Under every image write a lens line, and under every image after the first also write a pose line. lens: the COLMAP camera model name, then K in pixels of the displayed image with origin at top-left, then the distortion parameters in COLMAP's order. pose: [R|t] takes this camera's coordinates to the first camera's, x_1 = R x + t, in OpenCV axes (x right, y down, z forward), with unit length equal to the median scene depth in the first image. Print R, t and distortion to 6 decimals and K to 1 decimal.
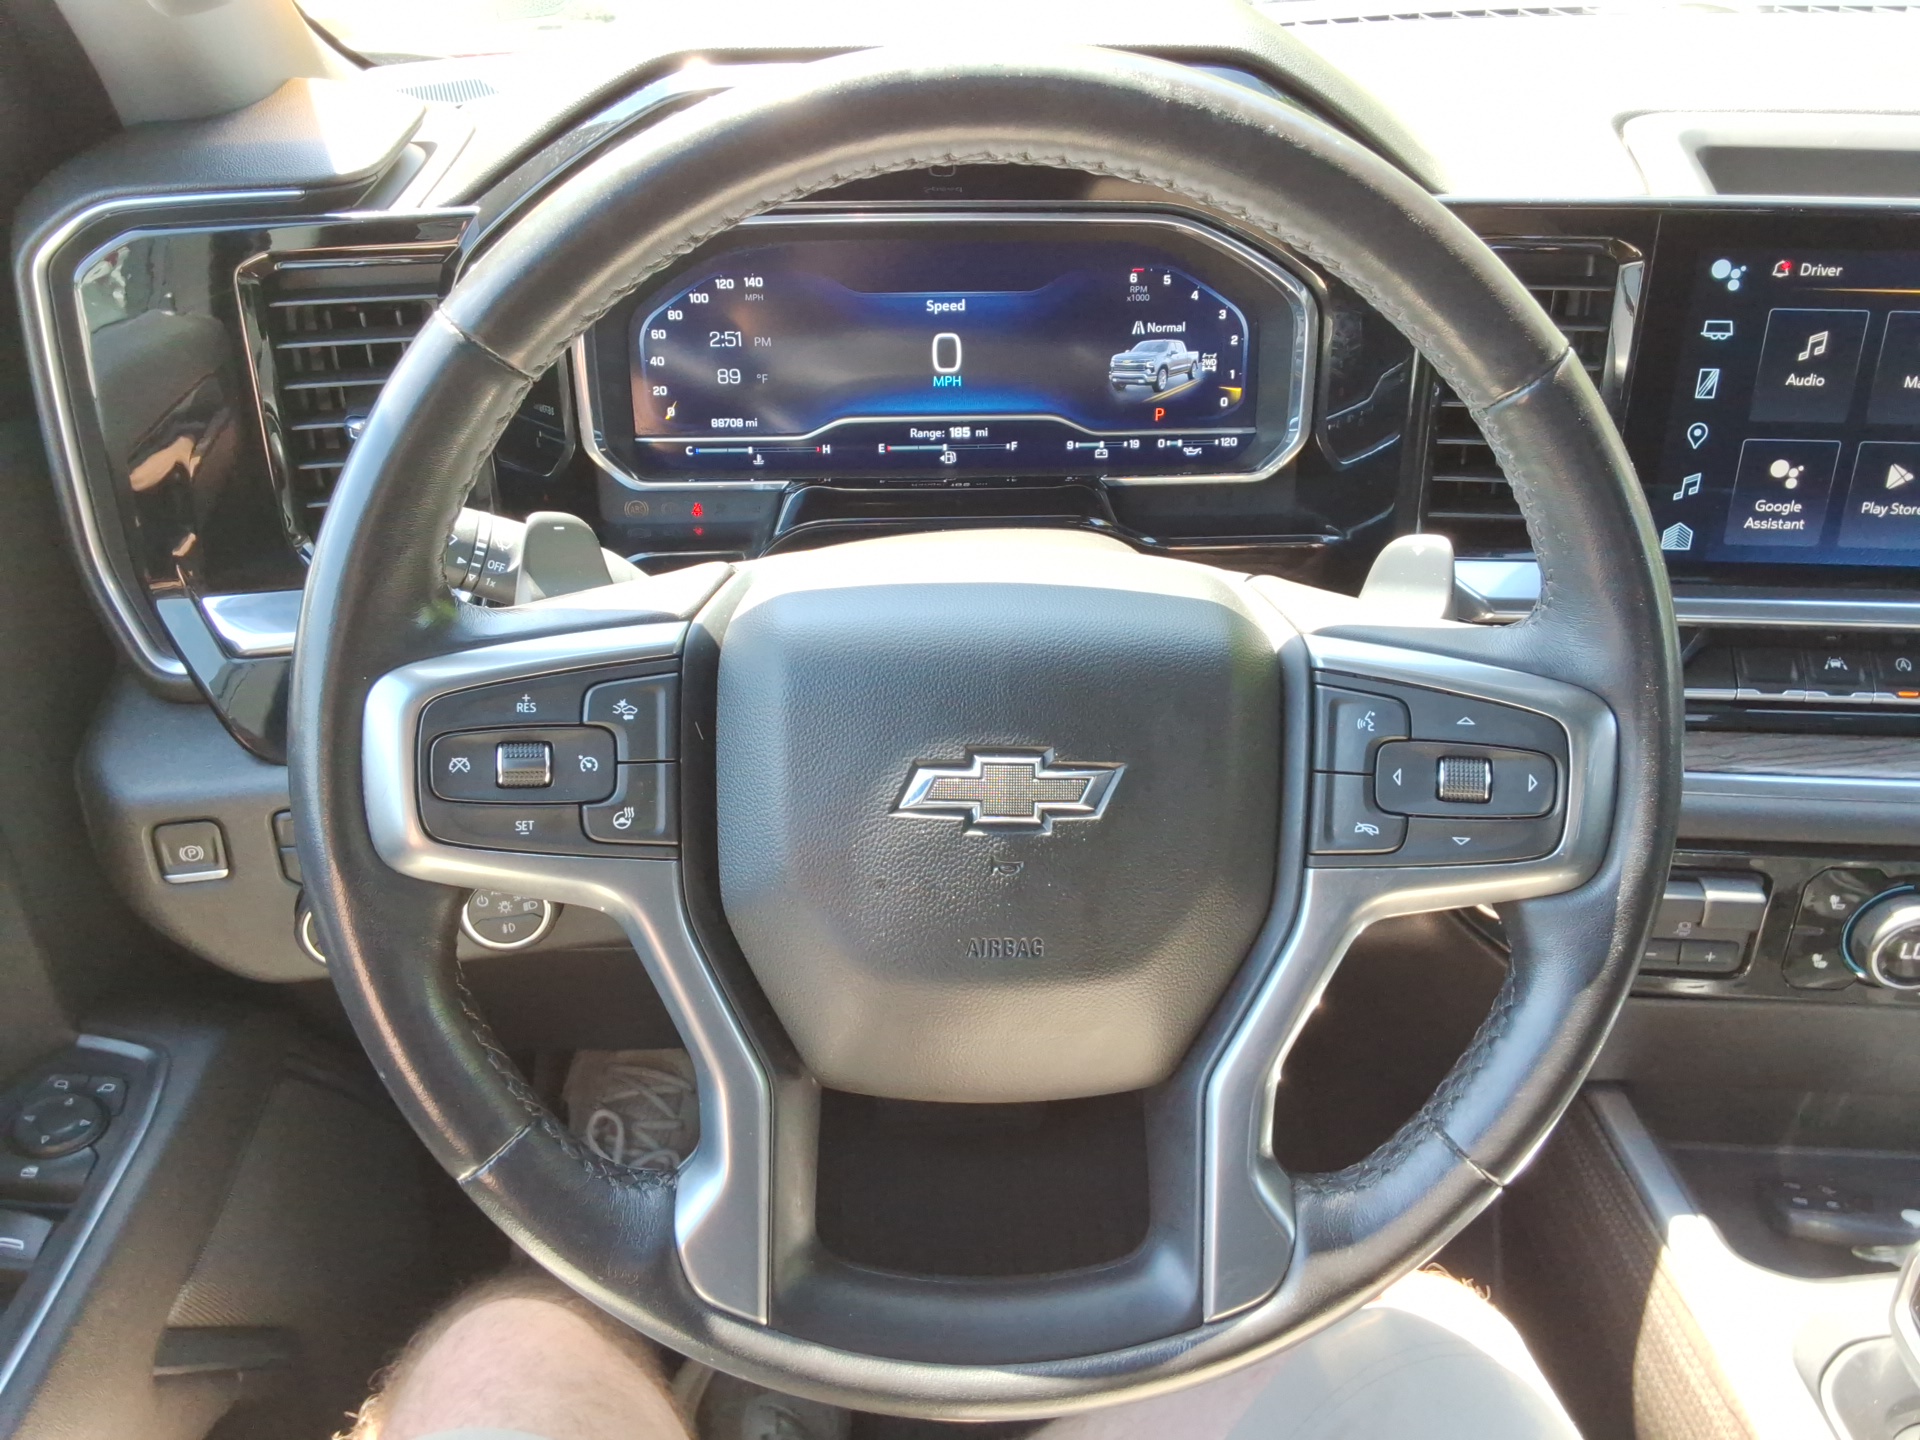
lens RADIAL K [[1536.0, 0, 973.5], [0, 1536.0, 711.2], [0, 0, 1]] dist [0.097877, -0.153003]
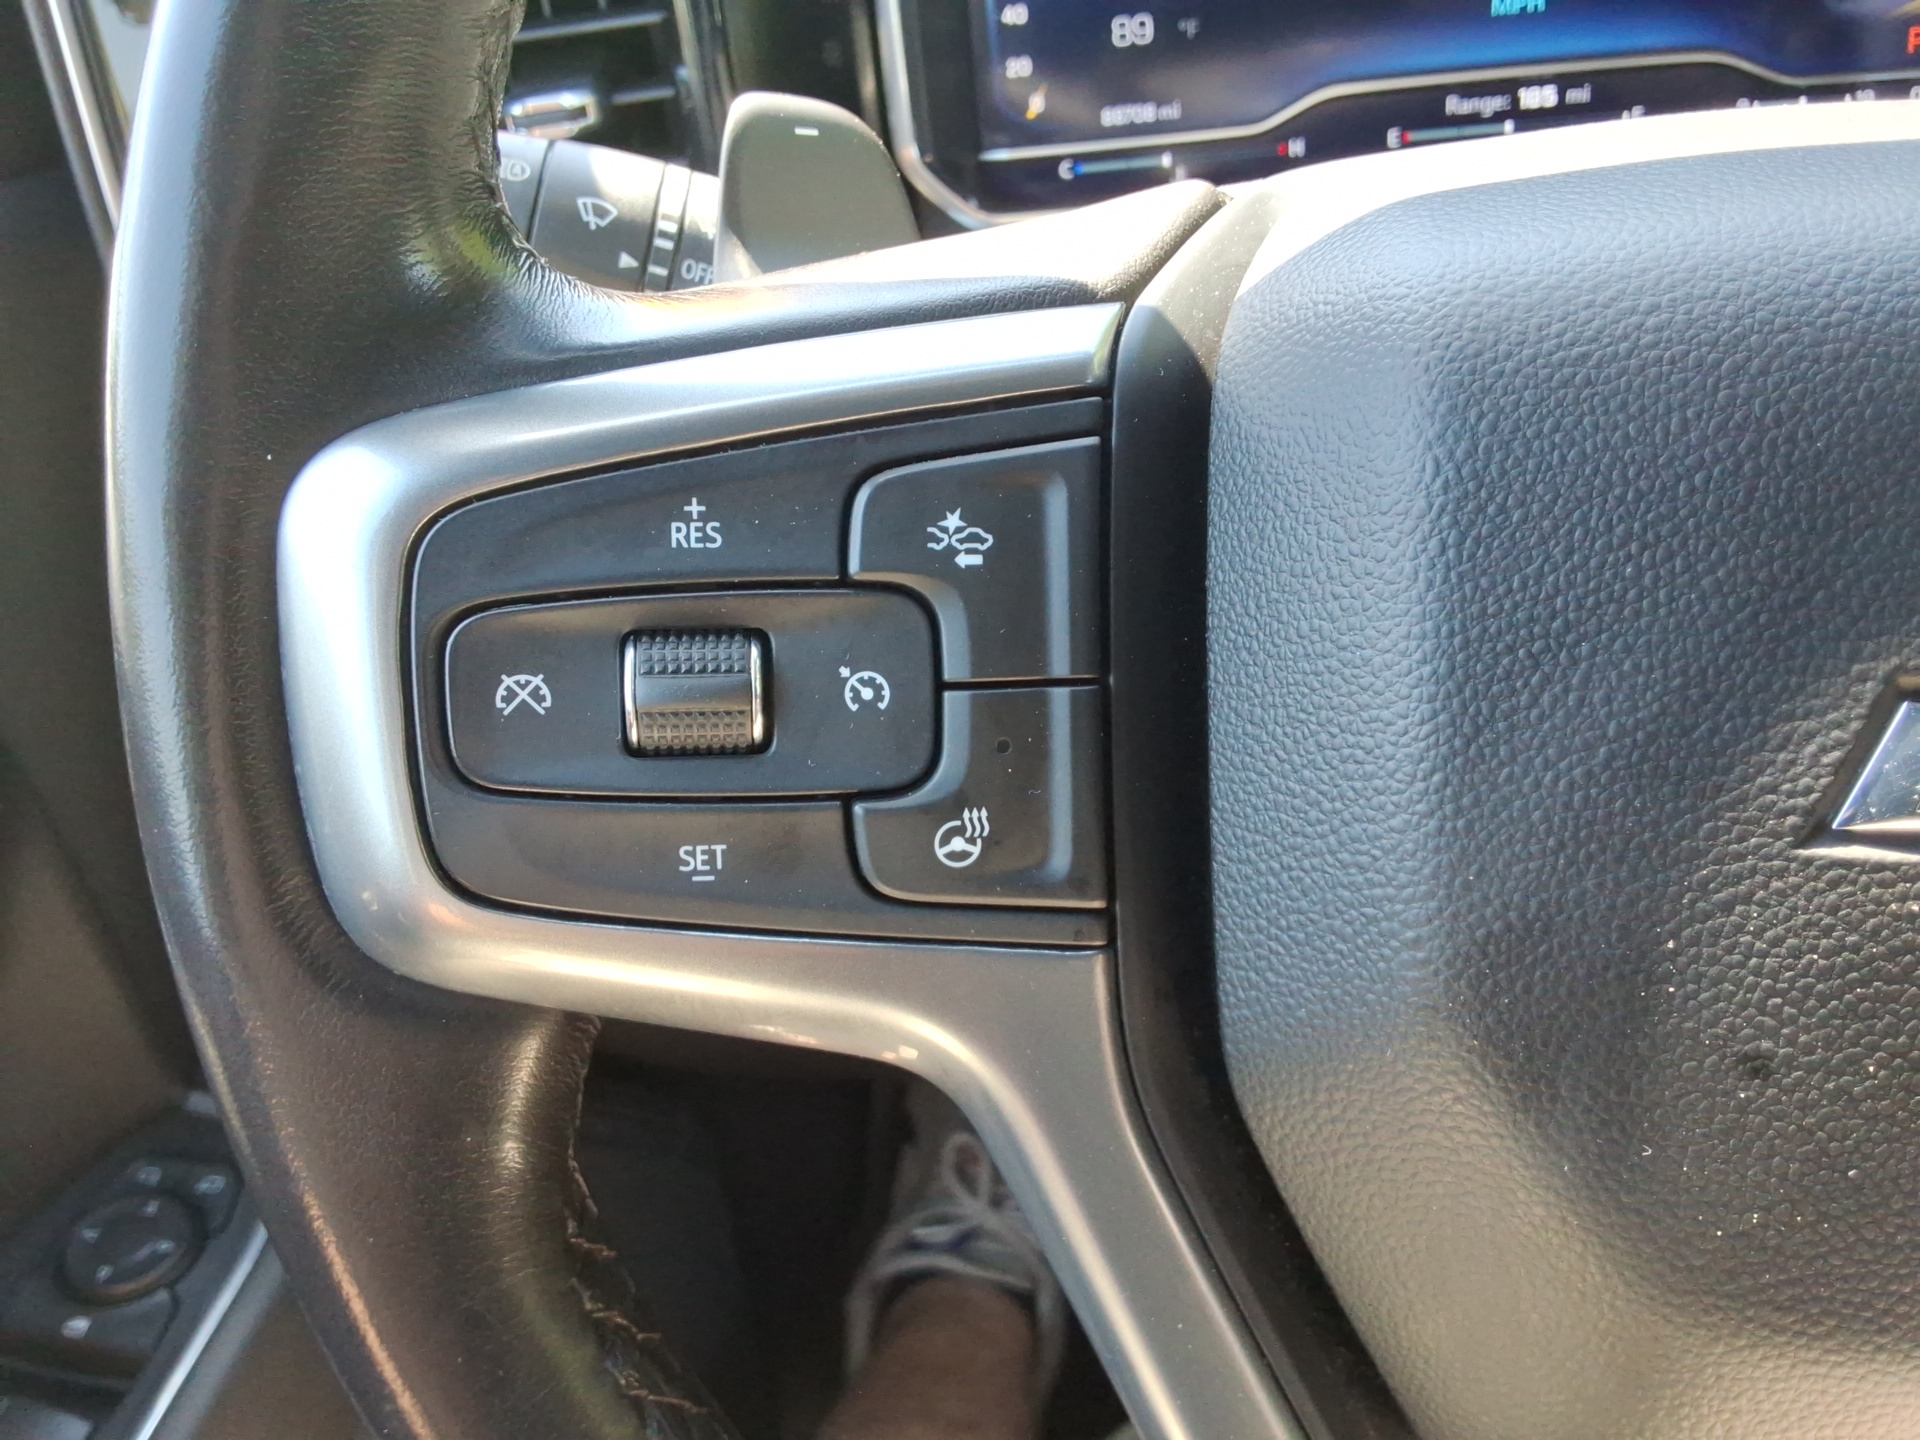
lens RADIAL K [[1536.0, 0, 976.3], [0, 1536.0, 761.5], [0, 0, 1]] dist [0.097877, -0.153003]
pose [[0.975719, 0.004648, -0.218975, -0.095509], [0.013869, 0.996457, 0.082948, 0.014040], [0.218585, -0.083971, 0.972198, 0.431602]]
